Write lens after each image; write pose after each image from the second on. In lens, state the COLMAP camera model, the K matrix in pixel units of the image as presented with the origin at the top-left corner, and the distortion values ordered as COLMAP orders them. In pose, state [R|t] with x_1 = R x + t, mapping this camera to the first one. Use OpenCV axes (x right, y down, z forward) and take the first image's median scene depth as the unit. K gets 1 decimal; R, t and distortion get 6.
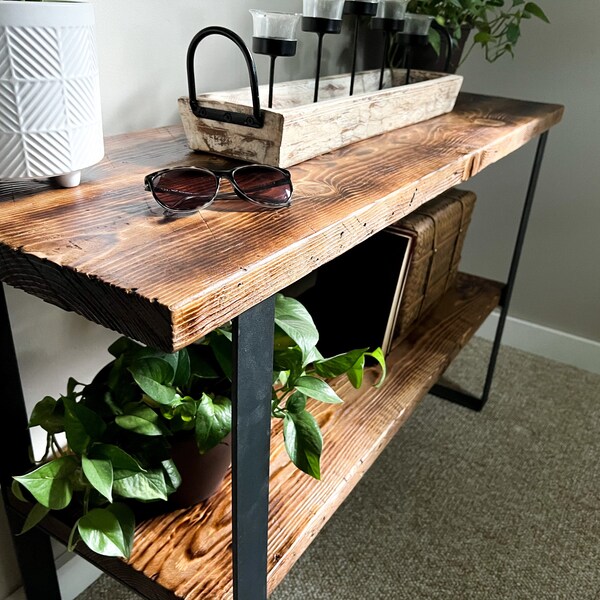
lens RADIAL K [[605.0, 0, 300.0], [0, 605.0, 300.0], [0, 0, 1]] dist [-0.008090, -0.015031]
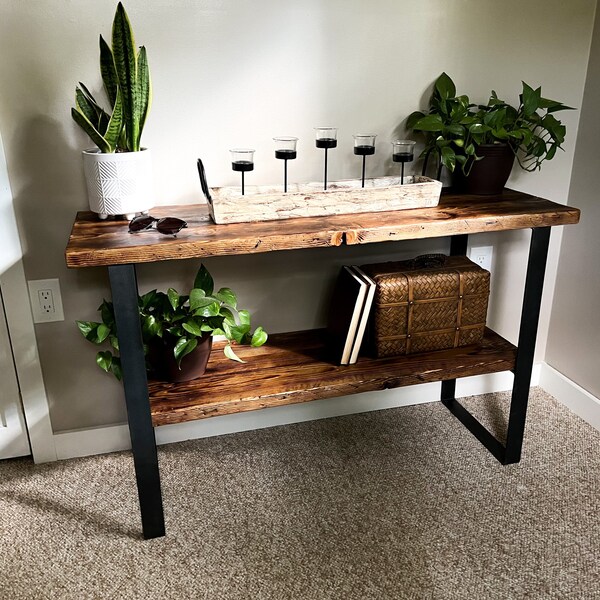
lens RADIAL K [[605.0, 0, 300.0], [0, 605.0, 300.0], [0, 0, 1]] dist [-0.008090, -0.015031]
pose [[0.733644, 0.175227, -0.656553, 0.984356], [-0.250678, 0.967825, -0.021811, 0.006292], [0.631607, 0.180585, 0.753964, -0.215773]]
